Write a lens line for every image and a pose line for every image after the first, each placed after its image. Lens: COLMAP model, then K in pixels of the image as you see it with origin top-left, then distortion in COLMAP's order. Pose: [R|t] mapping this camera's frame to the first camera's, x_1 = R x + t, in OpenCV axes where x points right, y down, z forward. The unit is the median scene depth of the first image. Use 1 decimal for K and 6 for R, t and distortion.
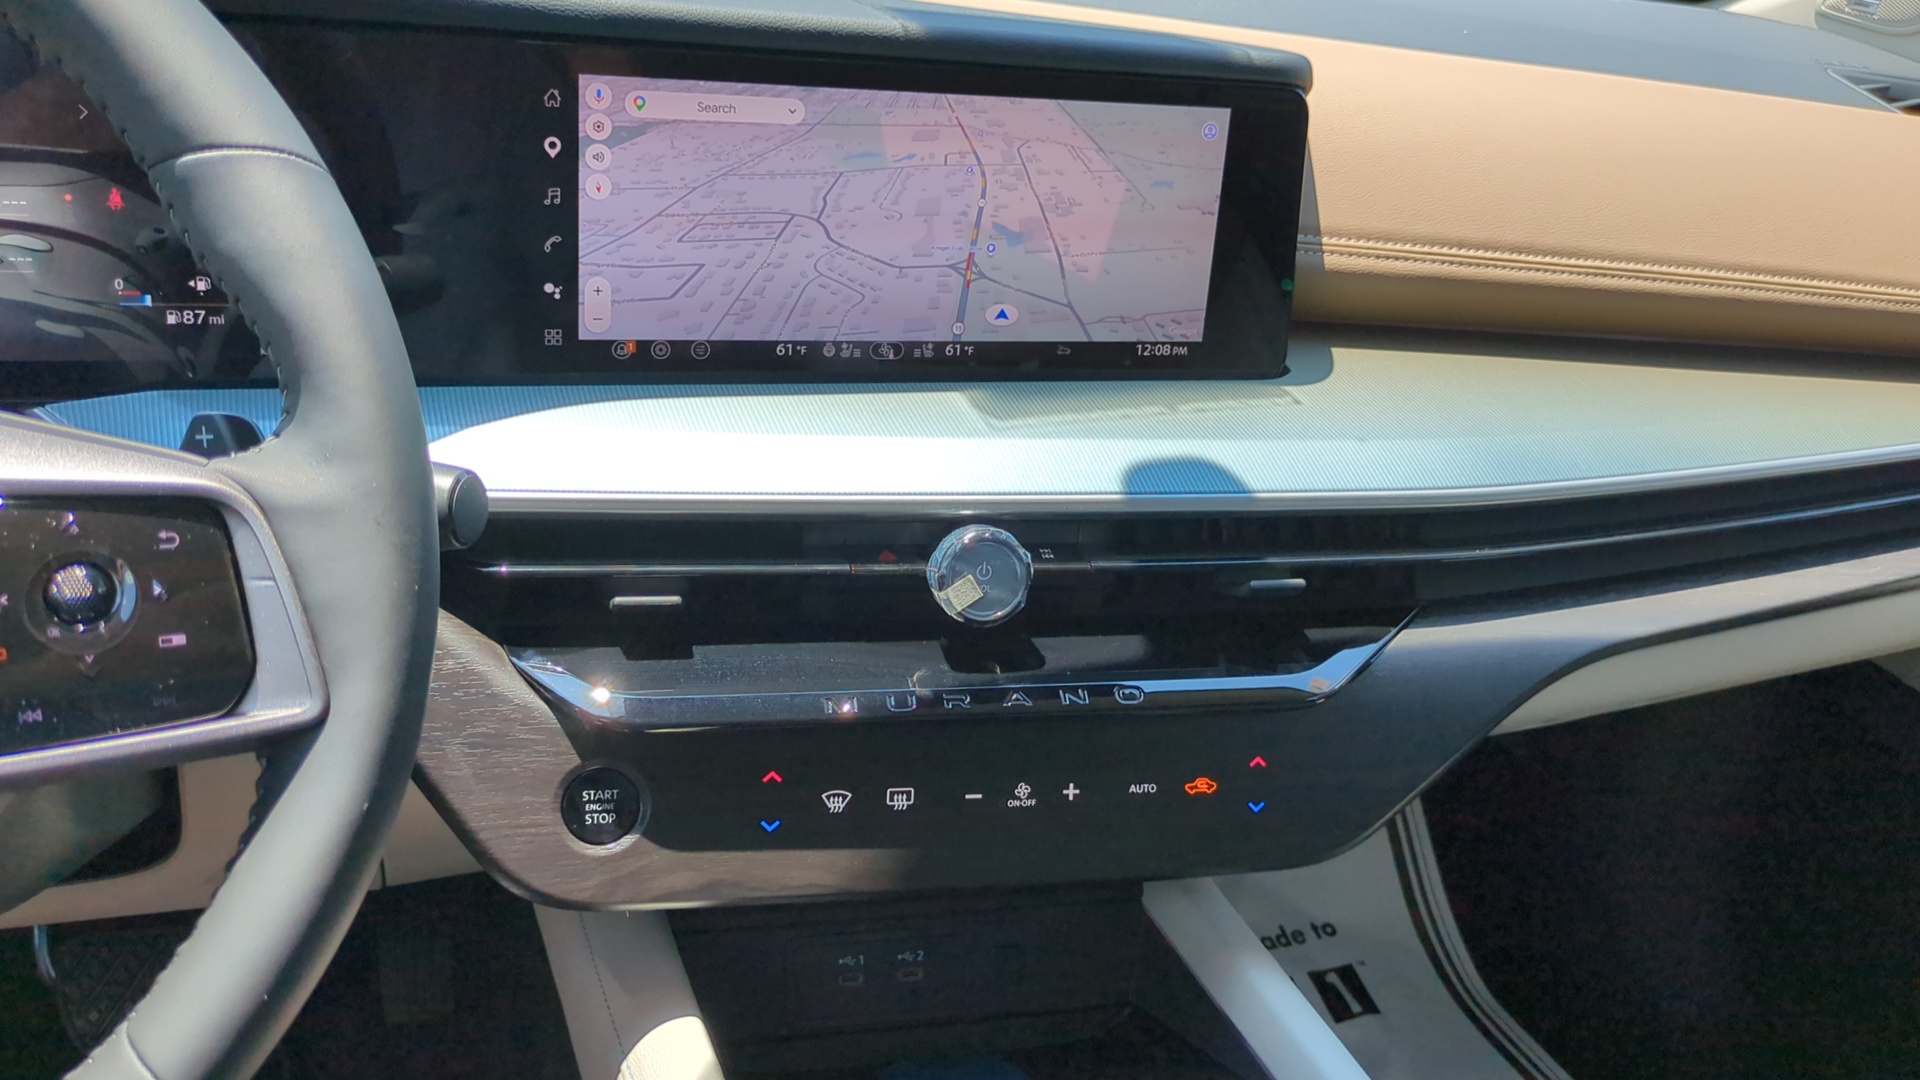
lens RADIAL K [[1647.0, 0, 965.4], [0, 1647.0, 513.3], [0, 0, 1]] dist [0.065723, -0.136358]
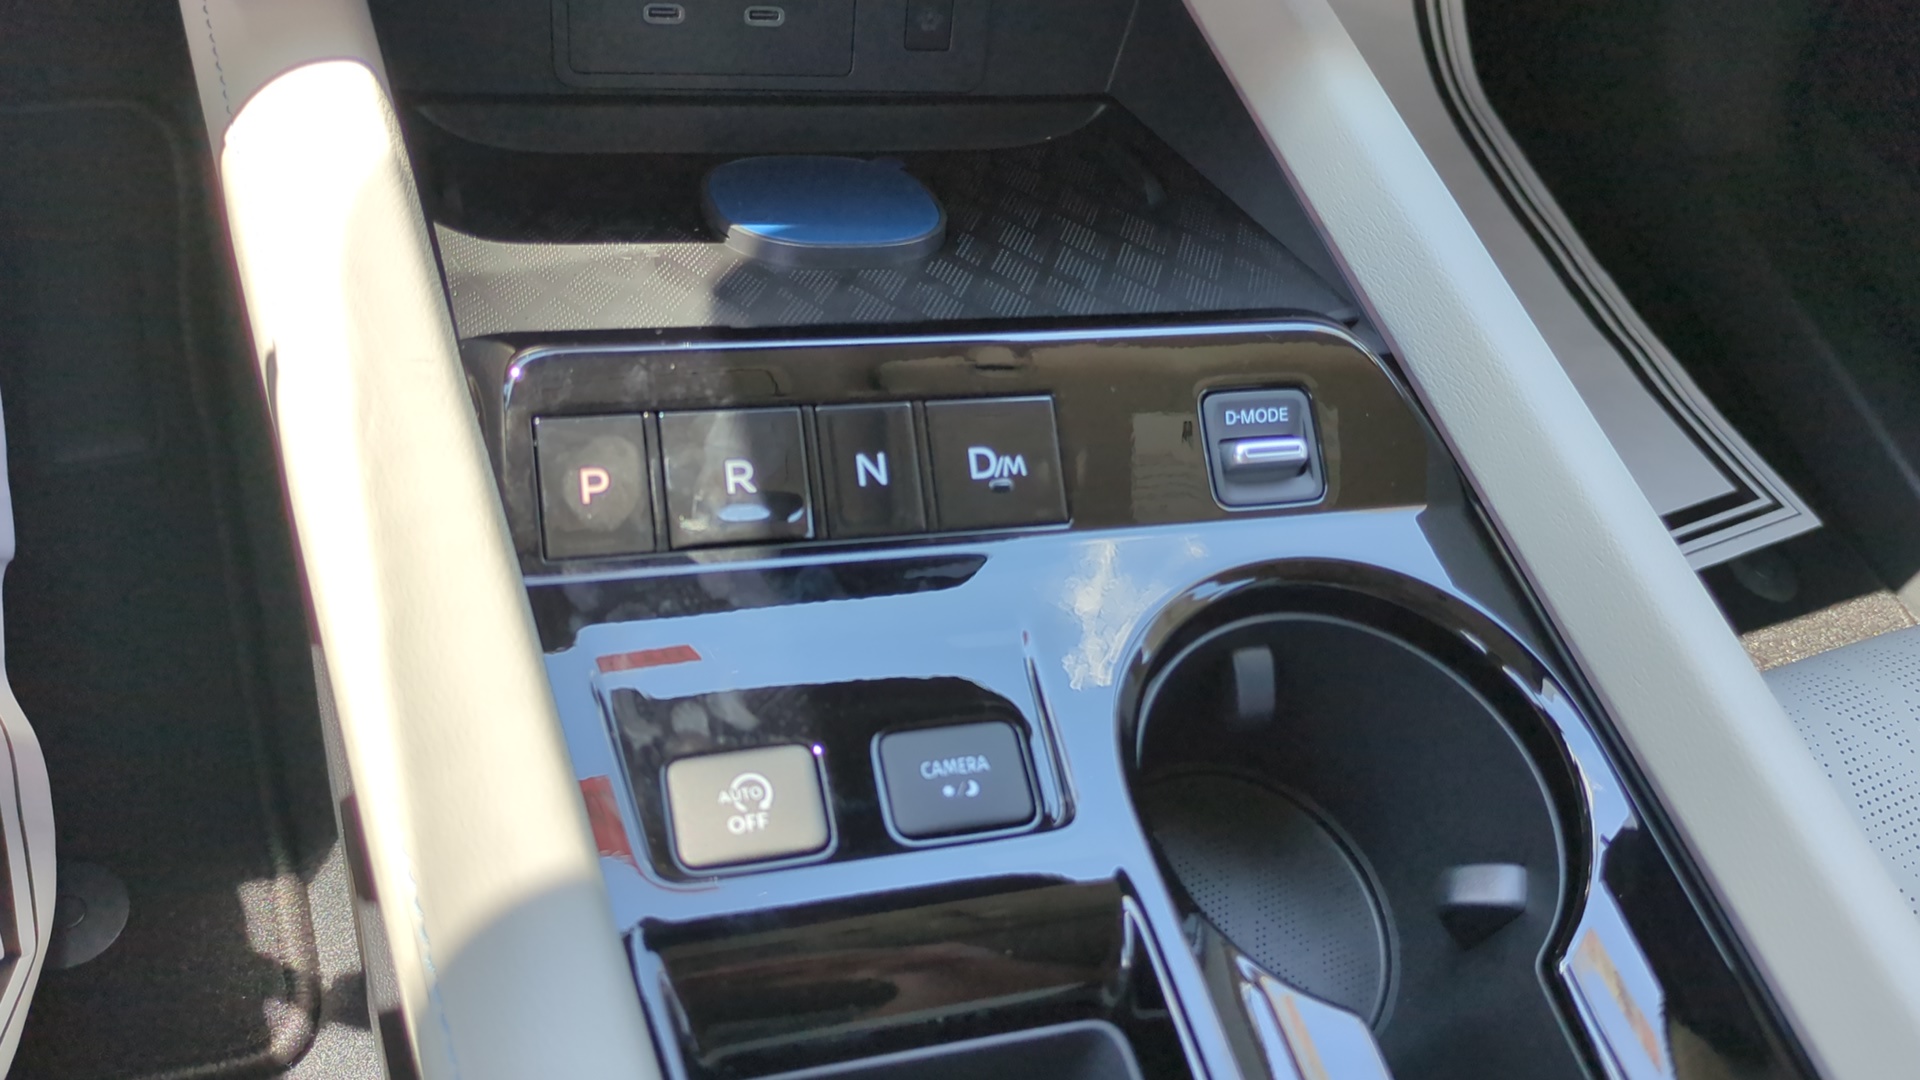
lens RADIAL K [[1647.0, 0, 965.4], [0, 1647.0, 513.3], [0, 0, 1]] dist [0.065723, -0.136358]
pose [[0.990788, 0.080416, 0.108960, -0.013367], [-0.127176, 0.828999, 0.544598, 0.104190], [-0.046533, -0.553439, 0.831589, 0.454248]]
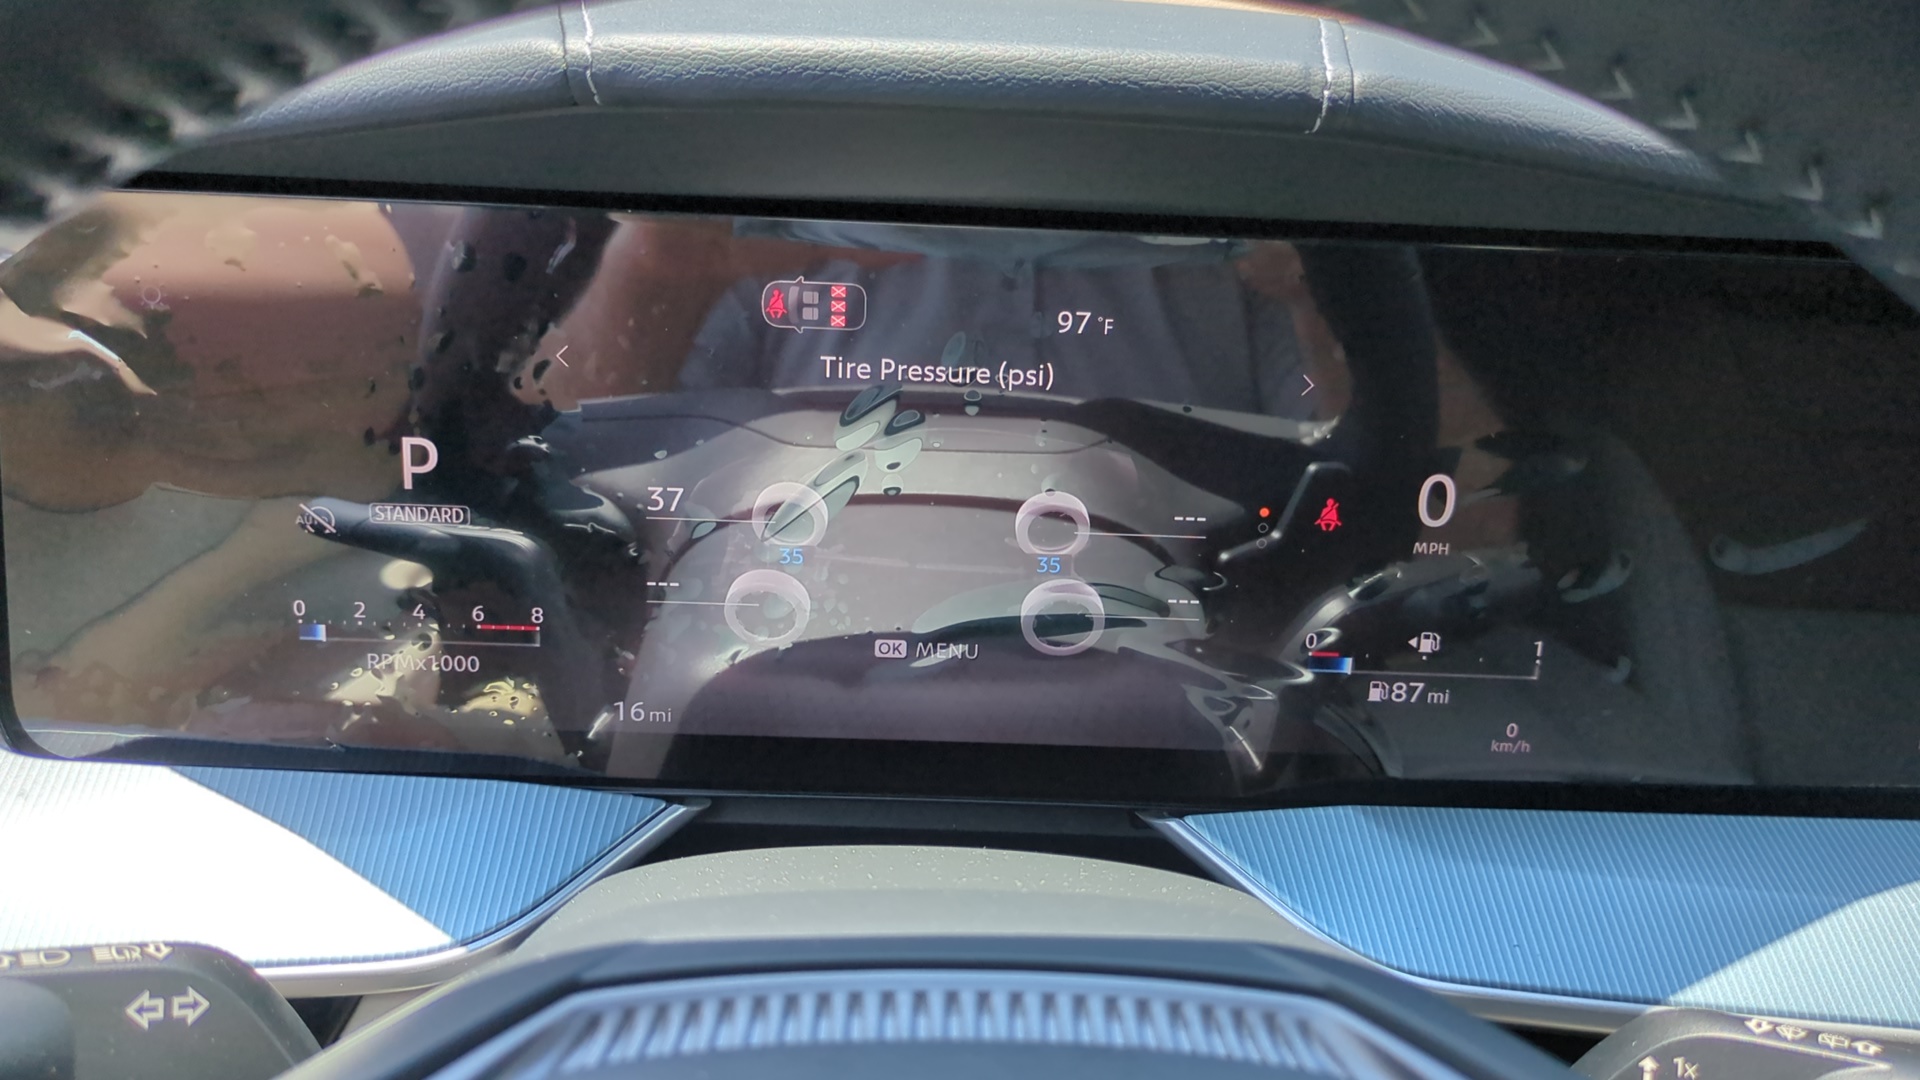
lens RADIAL K [[1647.0, 0, 965.4], [0, 1647.0, 513.3], [0, 0, 1]] dist [0.065723, -0.136358]
pose [[0.957514, 0.036969, -0.286006, -0.424536], [-0.066591, 0.993291, -0.094545, -0.109080], [0.280592, 0.109573, 0.953552, 0.314929]]
